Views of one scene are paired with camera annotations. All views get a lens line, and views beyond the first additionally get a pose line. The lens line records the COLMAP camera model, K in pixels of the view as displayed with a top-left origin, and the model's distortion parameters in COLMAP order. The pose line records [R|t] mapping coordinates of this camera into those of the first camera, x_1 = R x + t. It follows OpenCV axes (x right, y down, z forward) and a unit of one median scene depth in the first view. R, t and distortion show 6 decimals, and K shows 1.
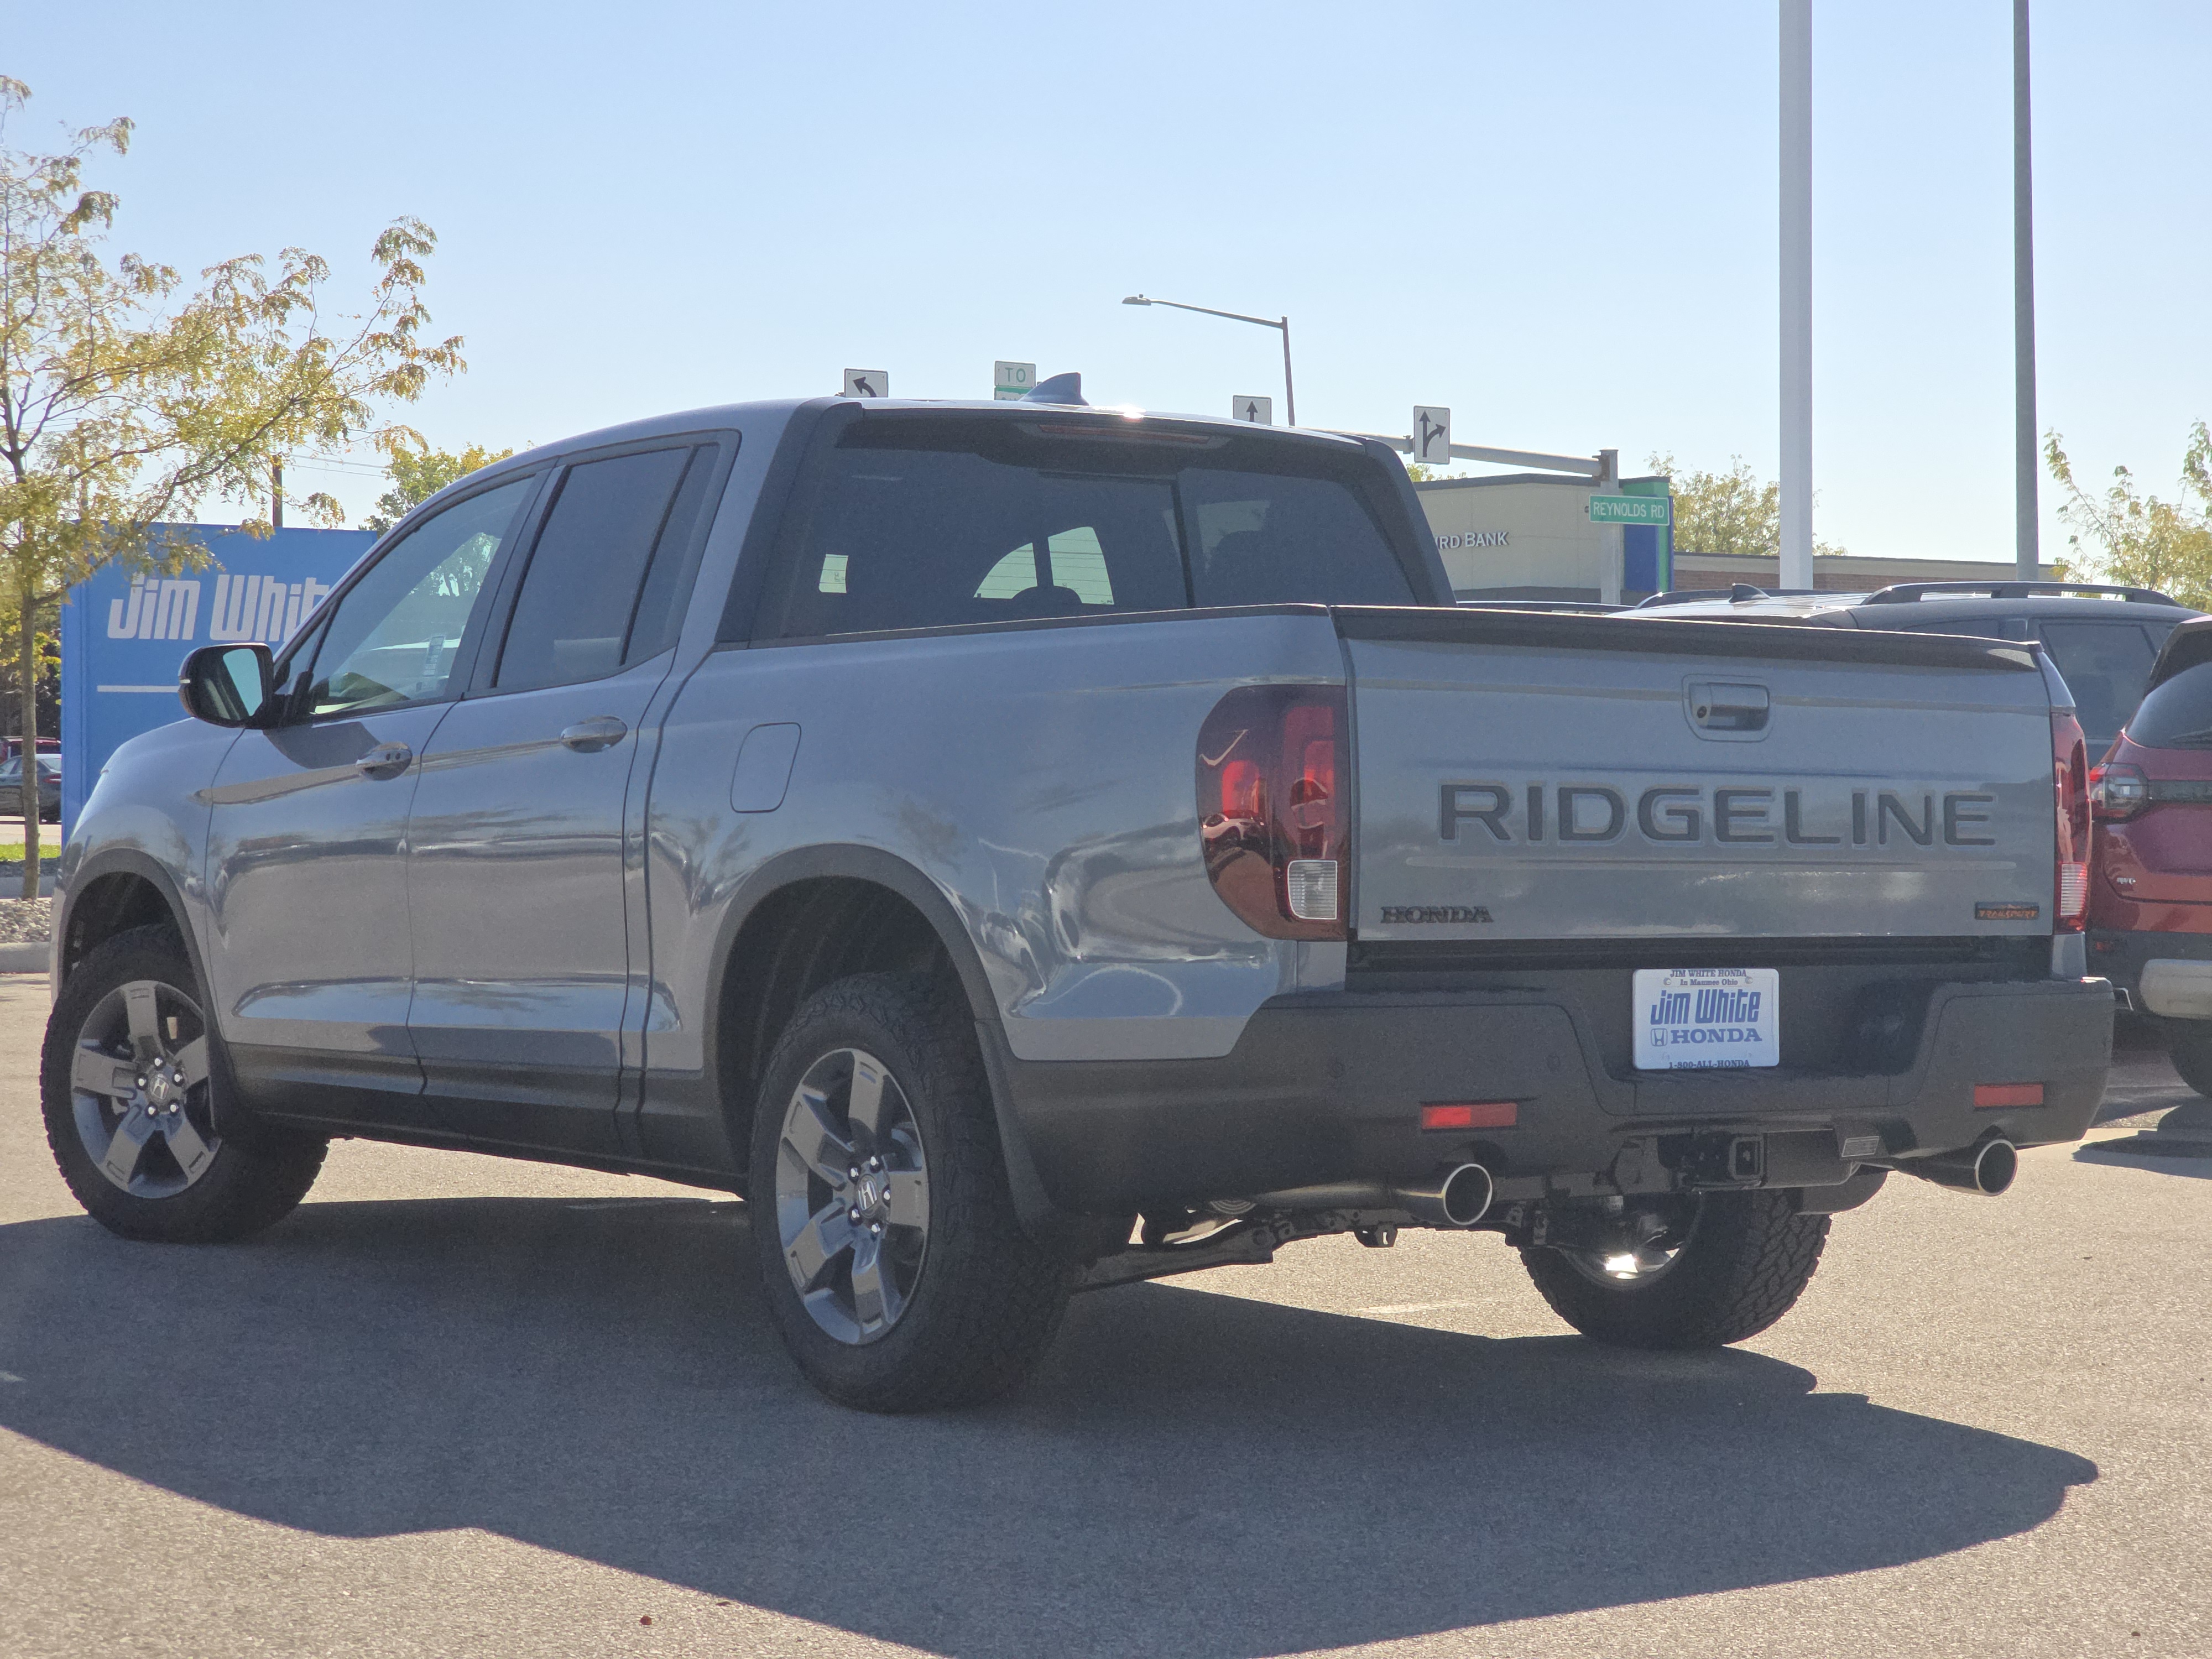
lens RADIAL K [[4371.3, 0, 1106.0], [0, 4371.3, 829.5], [0, 0, 1]] dist [0.088757, 0.428922]
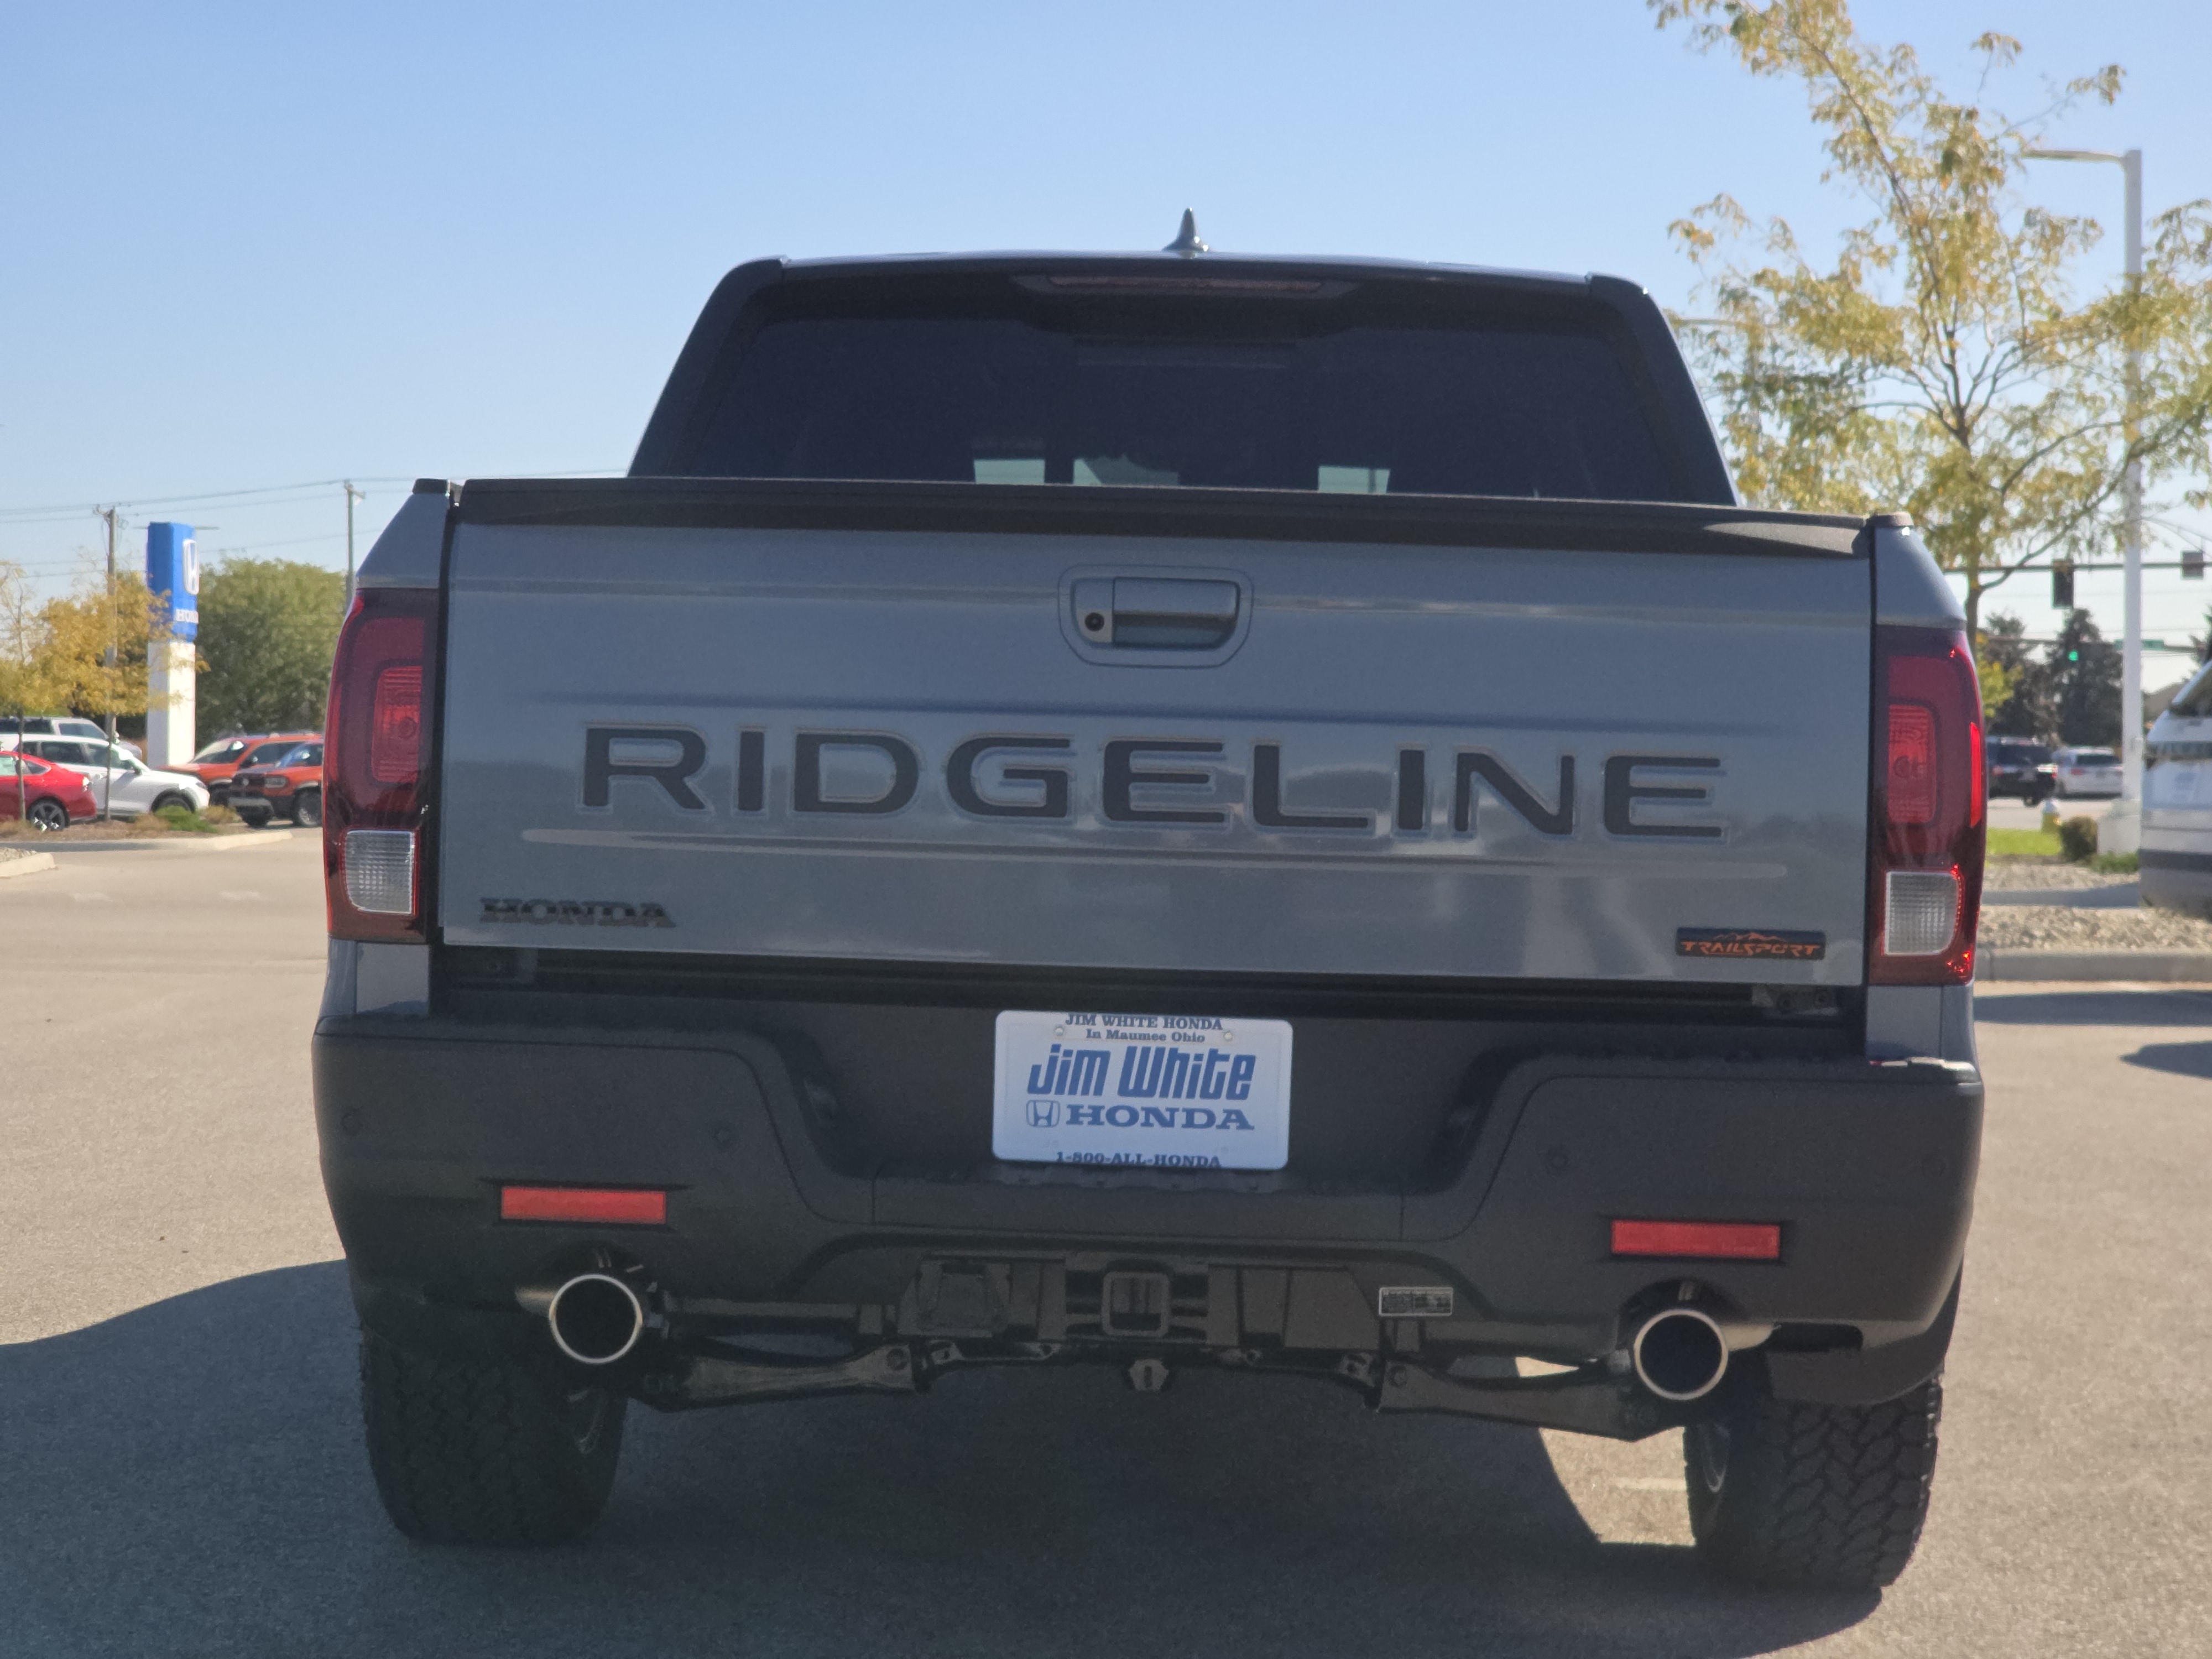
lens RADIAL K [[4569.7, 0, 1106.0], [0, 4569.7, 829.5], [0, 0, 1]] dist [-0.898846, 4.608290]
pose [[0.756734, 0.015176, -0.653547, 0.579583], [-0.020042, 0.999799, 0.000009, 0.004156], [0.653416, 0.013091, 0.756886, 0.480203]]
